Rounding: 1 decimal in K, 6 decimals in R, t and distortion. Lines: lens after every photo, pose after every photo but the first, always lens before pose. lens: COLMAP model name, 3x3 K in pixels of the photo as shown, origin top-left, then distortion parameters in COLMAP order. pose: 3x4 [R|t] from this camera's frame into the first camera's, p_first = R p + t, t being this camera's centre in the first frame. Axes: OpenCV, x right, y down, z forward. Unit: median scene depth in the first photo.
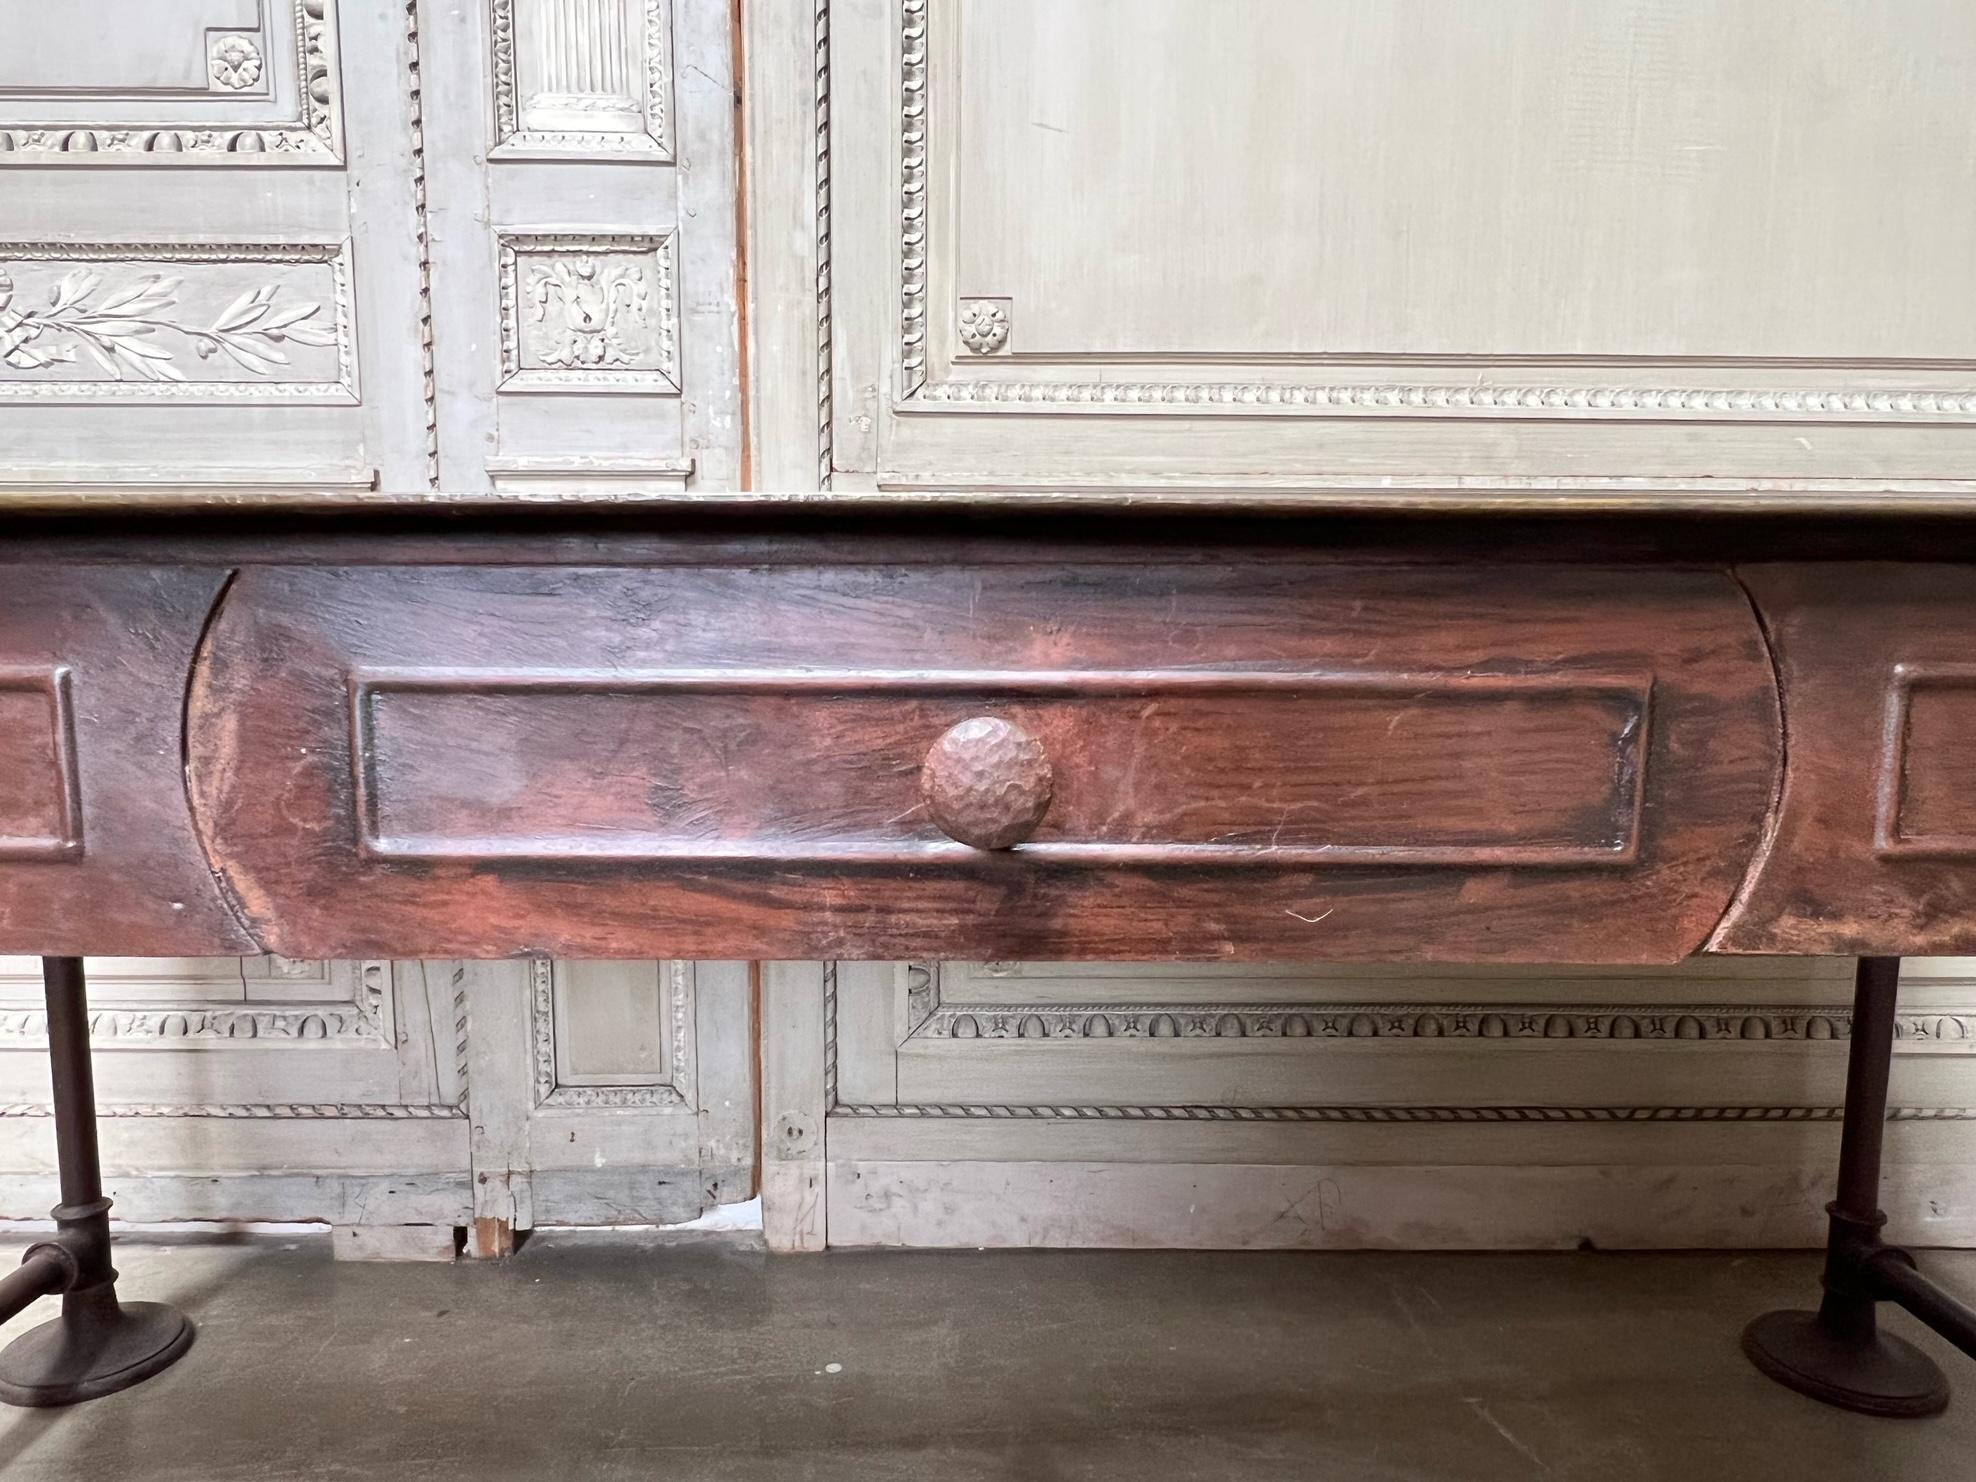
lens RADIAL K [[1428.8, 0, 962.2], [0, 1428.8, 798.1], [0, 0, 1]] dist [0.002764, -0.009557]
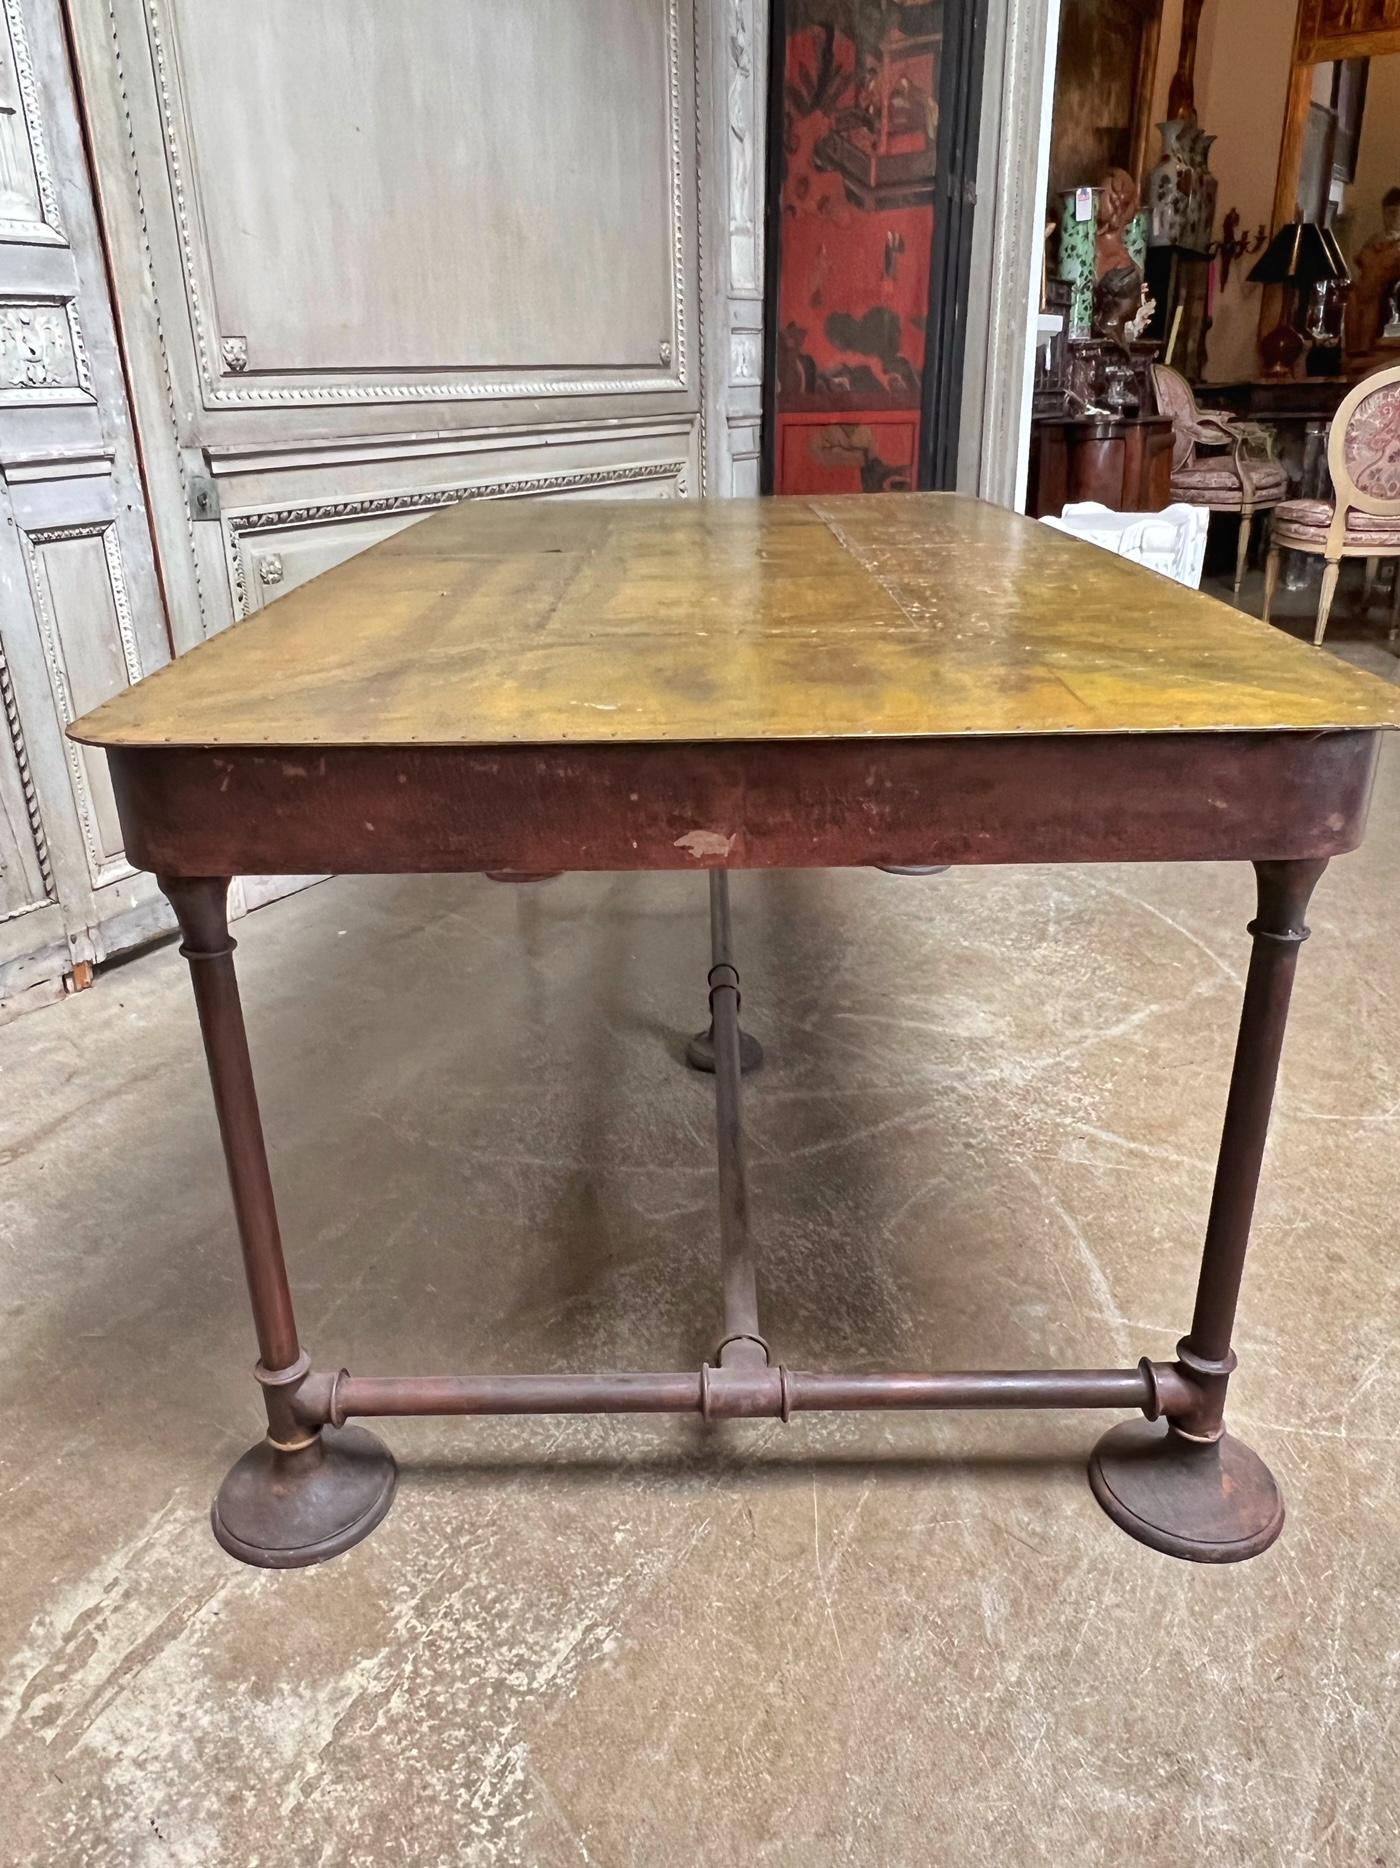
lens RADIAL K [[1335.1, 0, 684.3], [0, 1335.1, 930.9], [0, 0, 1]] dist [0.001671, -0.002884]
pose [[0.530560, -0.342107, 0.775544, -1.172796], [0.146770, 0.938195, 0.313447, -0.102912], [-0.834844, -0.052476, 0.547980, -0.364111]]
